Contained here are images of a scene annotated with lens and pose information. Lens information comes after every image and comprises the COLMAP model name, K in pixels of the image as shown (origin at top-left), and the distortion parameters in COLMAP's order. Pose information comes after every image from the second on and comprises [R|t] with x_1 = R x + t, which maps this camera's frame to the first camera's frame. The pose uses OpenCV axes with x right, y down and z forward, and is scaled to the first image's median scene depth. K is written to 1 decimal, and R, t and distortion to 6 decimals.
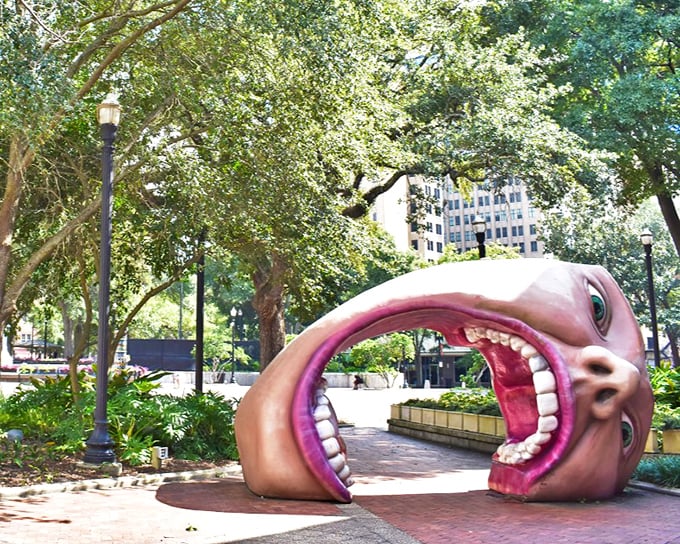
lens RADIAL K [[667.7, 0, 339.9], [0, 667.7, 272.2], [0, 0, 1]] dist [-0.054377, 0.000000]
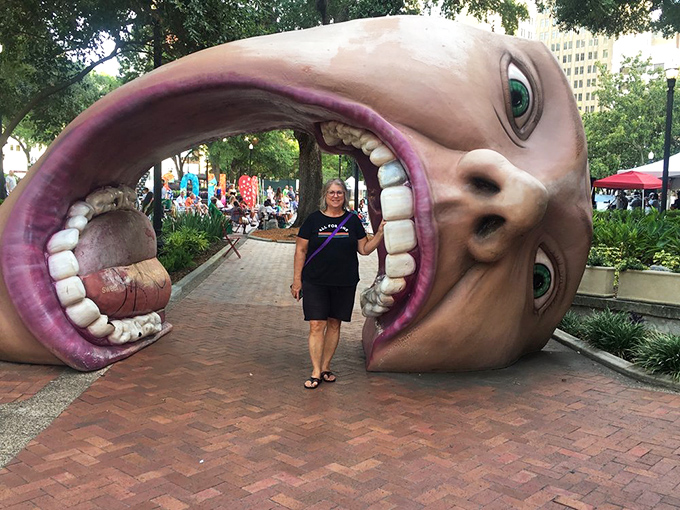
lens RADIAL K [[595.0, 0, 340.2], [0, 595.0, 254.9], [0, 0, 1]] dist [-0.004996, 0.000256]
pose [[0.998395, 0.027745, -0.049372, 0.280569], [-0.014747, 0.969065, 0.246365, 0.071928], [0.054680, -0.245242, 0.967919, 0.418841]]
